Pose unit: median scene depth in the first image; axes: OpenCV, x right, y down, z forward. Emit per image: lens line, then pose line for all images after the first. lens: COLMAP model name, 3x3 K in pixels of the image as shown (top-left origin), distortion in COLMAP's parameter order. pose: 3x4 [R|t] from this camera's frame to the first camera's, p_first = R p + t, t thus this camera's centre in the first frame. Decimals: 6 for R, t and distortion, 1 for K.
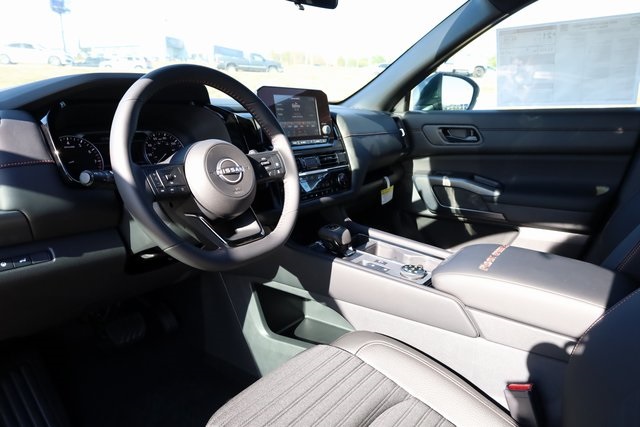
lens RADIAL K [[438.1, 0, 323.4], [0, 438.1, 215.0], [0, 0, 1]] dist [0.020965, -0.005234]
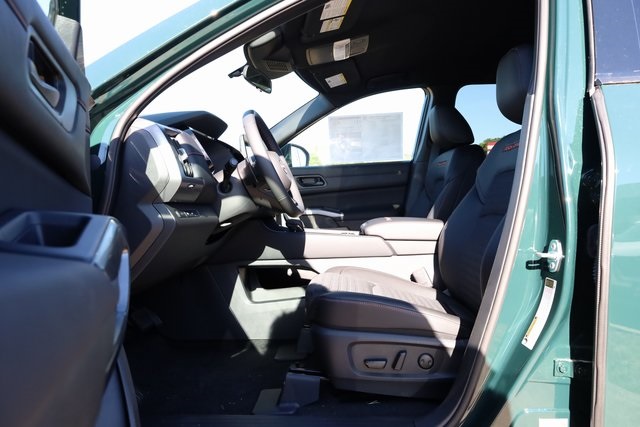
lens RADIAL K [[438.1, 0, 318.0], [0, 438.1, 212.2], [0, 0, 1]] dist [0.020965, -0.005234]
pose [[0.847333, -0.044649, 0.529181, -0.595533], [0.161216, 0.971061, -0.176210, 0.238783], [-0.506000, 0.234621, 0.830011, -0.303325]]
